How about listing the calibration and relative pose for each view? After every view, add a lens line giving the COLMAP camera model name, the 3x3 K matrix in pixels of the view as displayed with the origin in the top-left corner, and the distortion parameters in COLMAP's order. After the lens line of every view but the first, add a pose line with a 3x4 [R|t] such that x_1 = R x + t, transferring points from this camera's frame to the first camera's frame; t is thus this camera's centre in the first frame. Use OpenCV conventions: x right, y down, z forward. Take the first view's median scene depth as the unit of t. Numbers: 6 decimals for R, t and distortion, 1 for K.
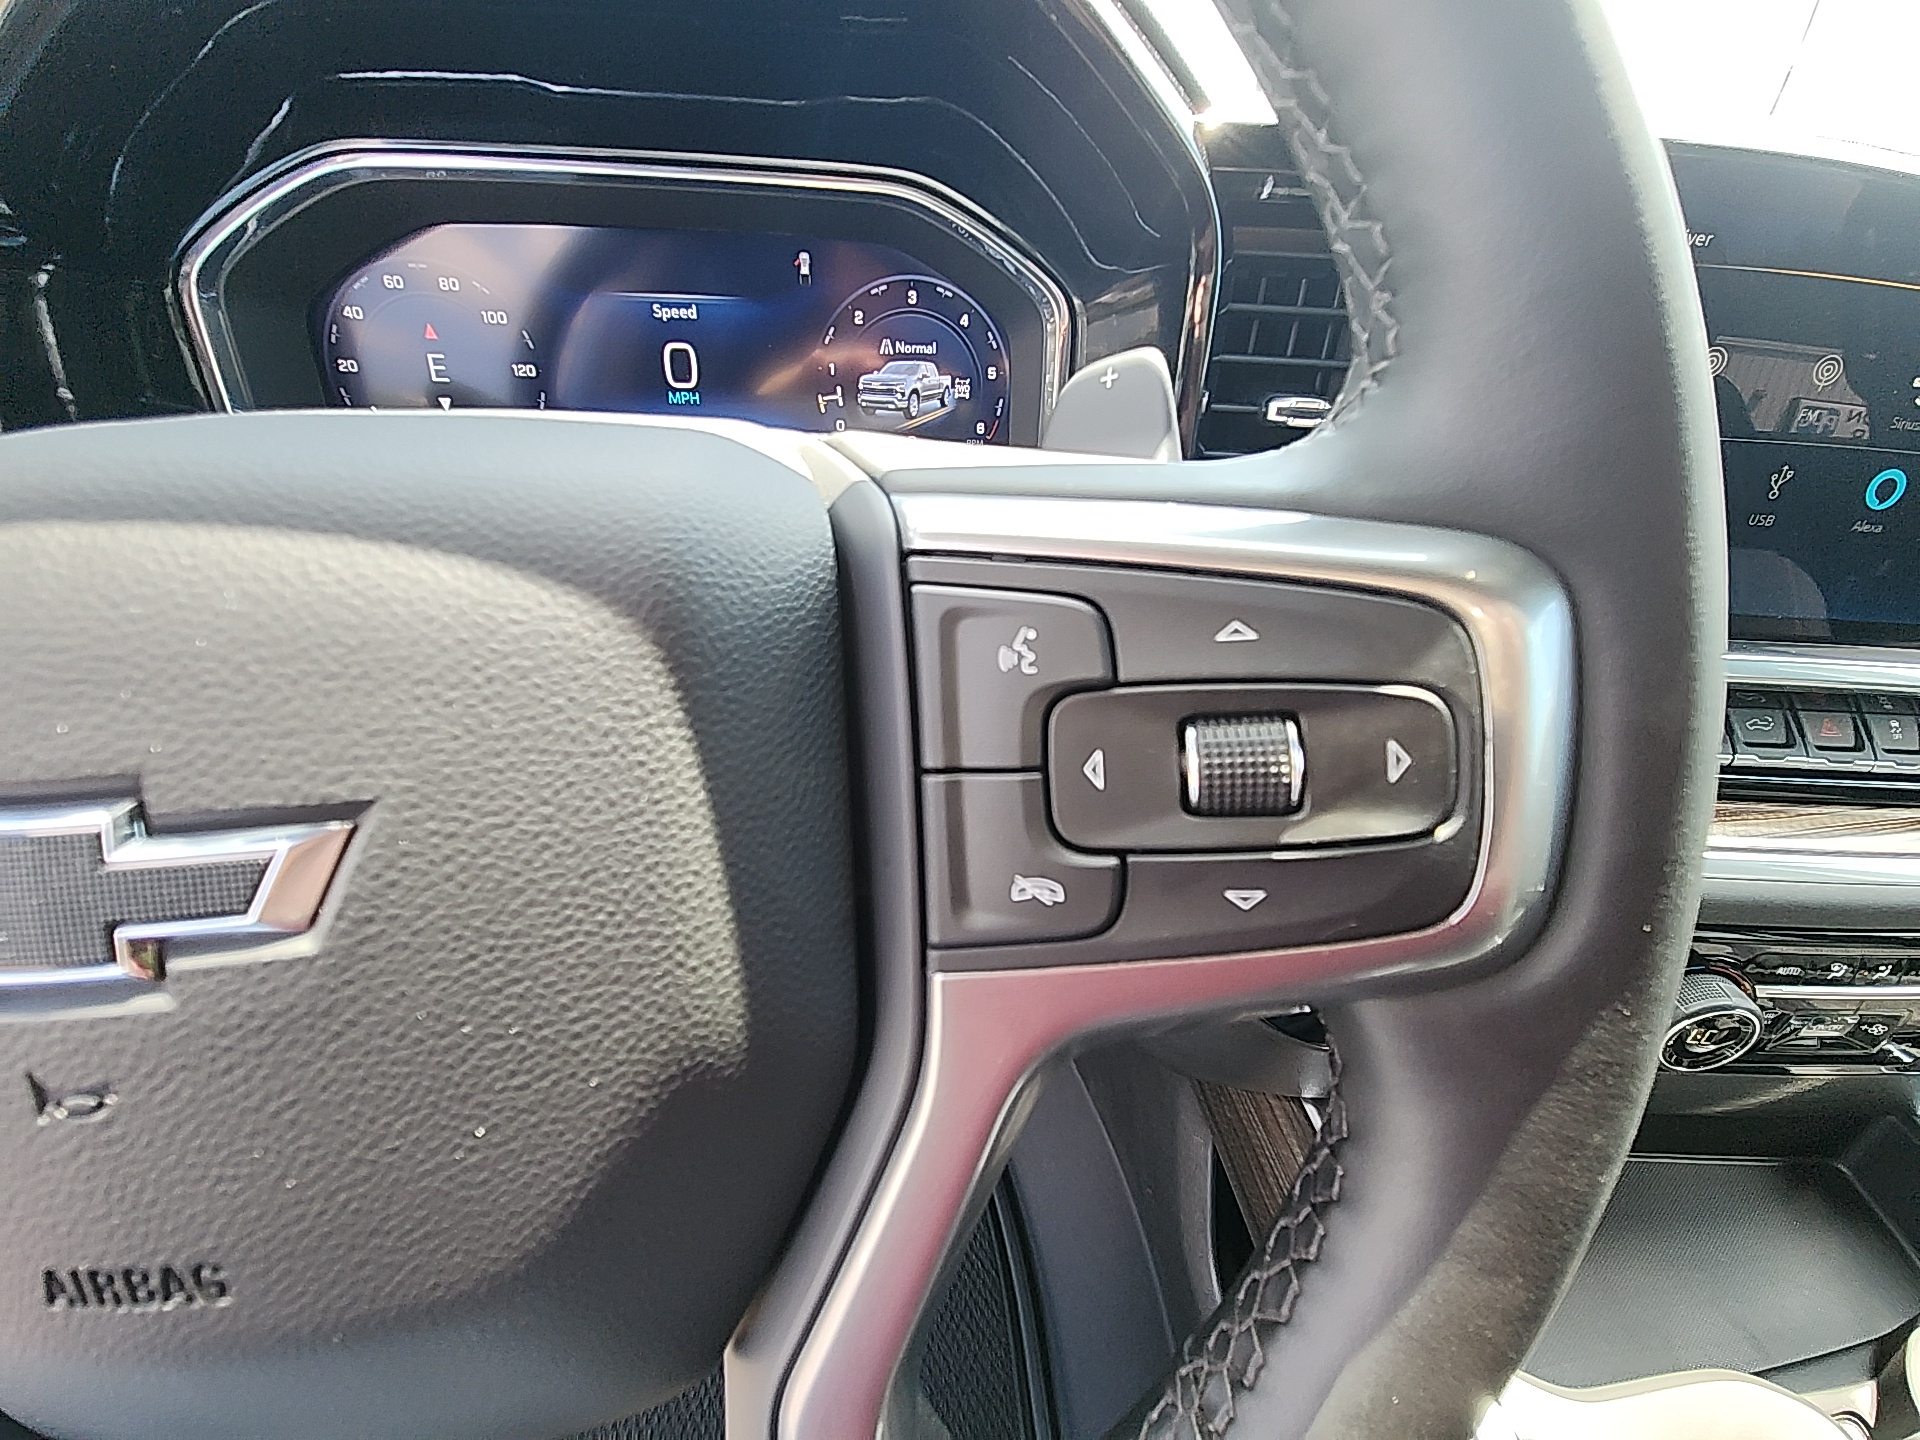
lens RADIAL K [[785.2, 0, 949.0], [0, 785.2, 712.9], [0, 0, 1]] dist [0.006057, 0.000383]
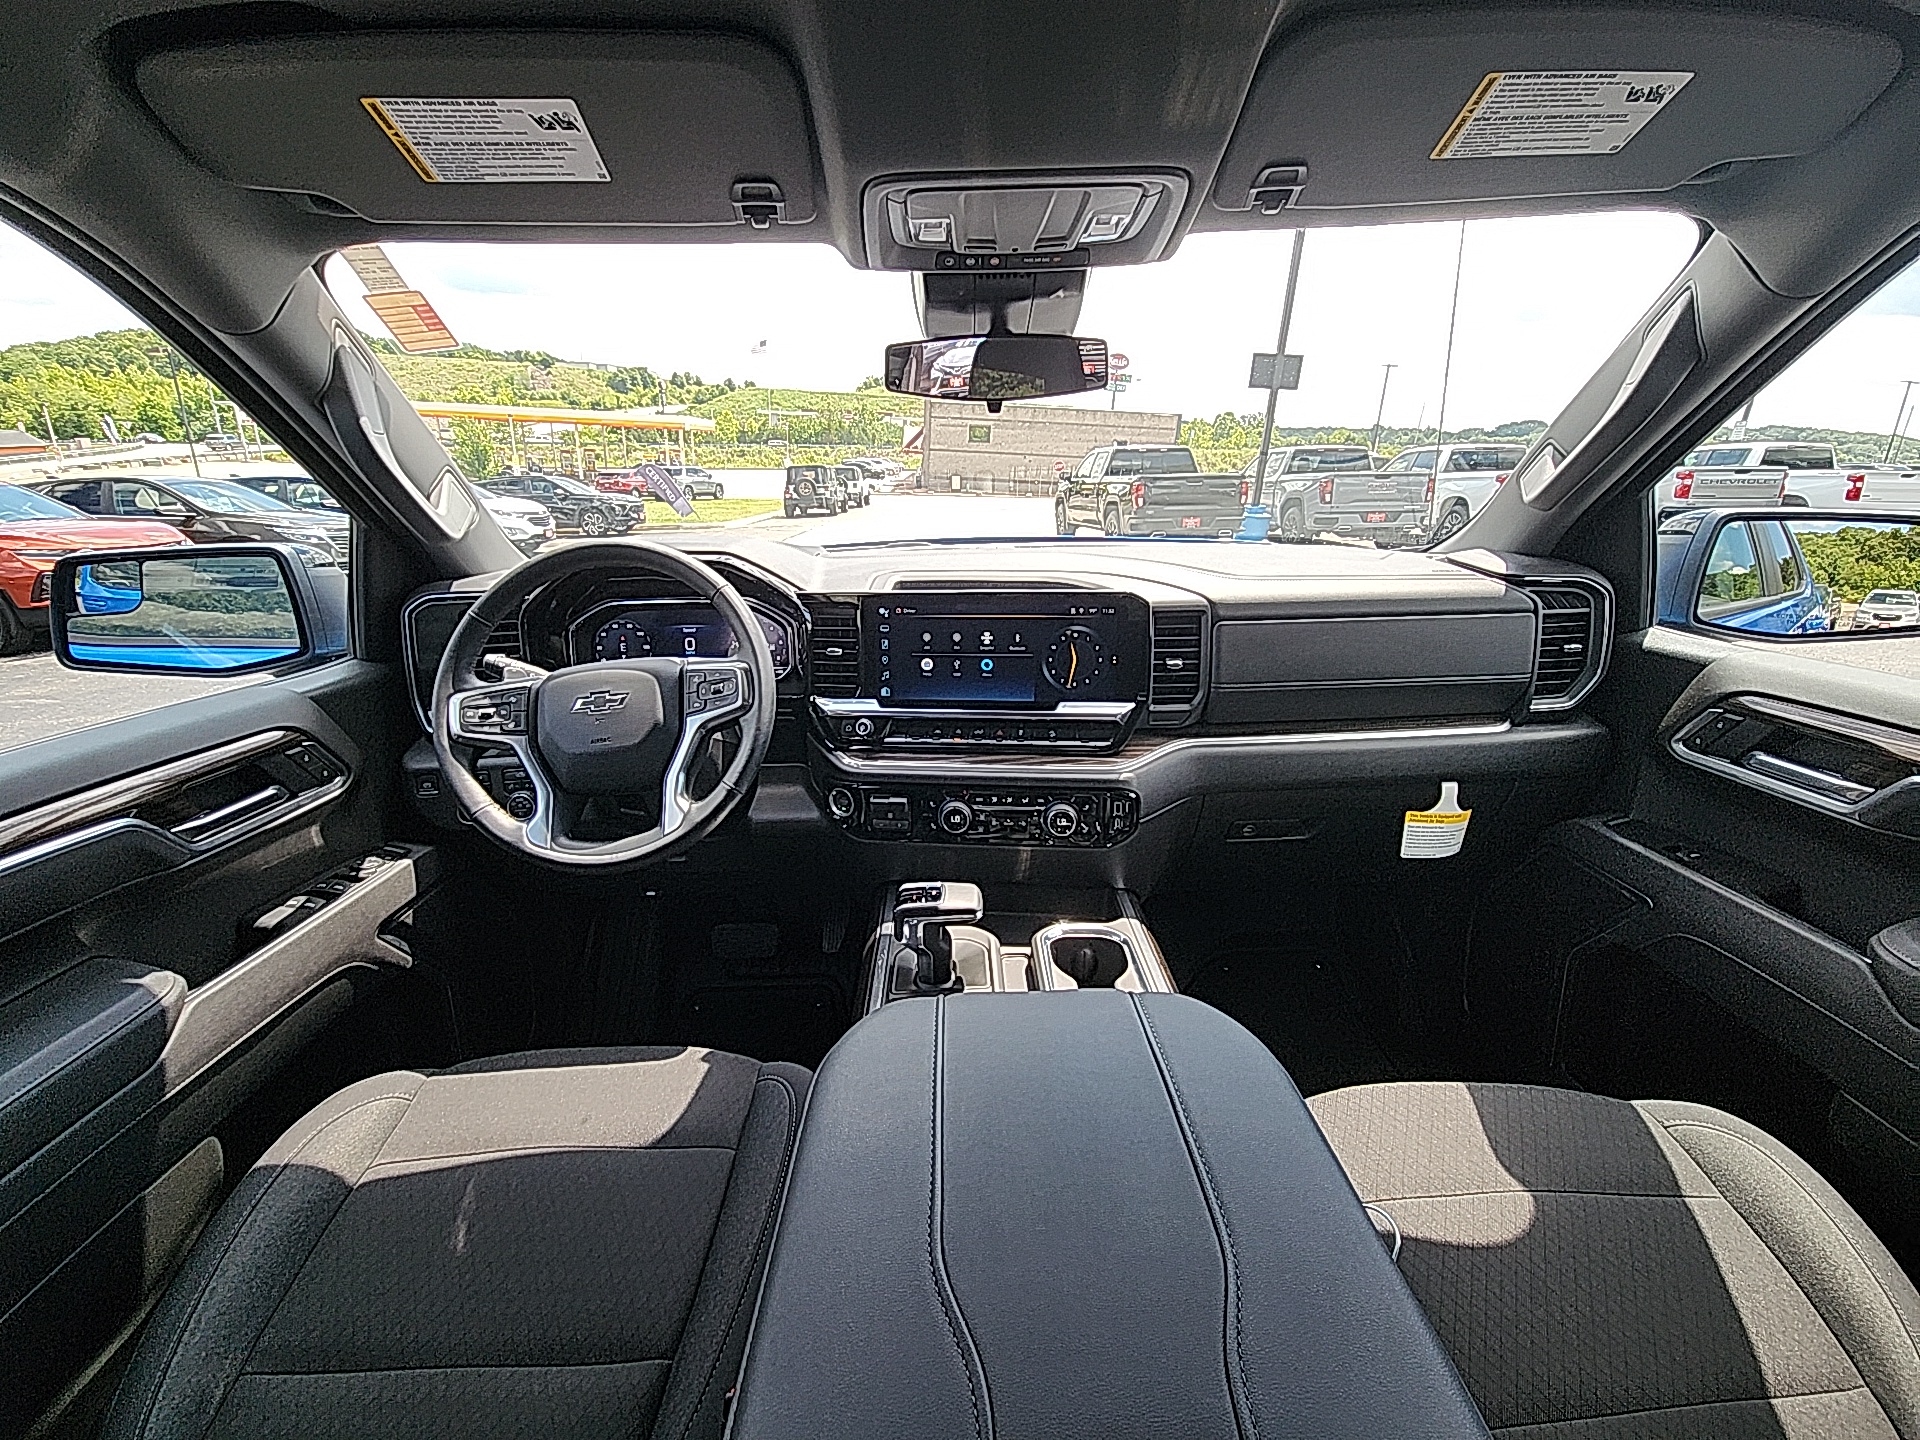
lens RADIAL K [[783.0, 0, 952.5], [0, 783.0, 705.0], [0, 0, 1]] dist [0.001281, -0.000820]
pose [[0.995365, -0.029539, -0.091525, 3.051605], [0.002377, 0.958930, -0.283634, 2.196992], [0.096144, 0.282101, 0.954555, -5.853872]]
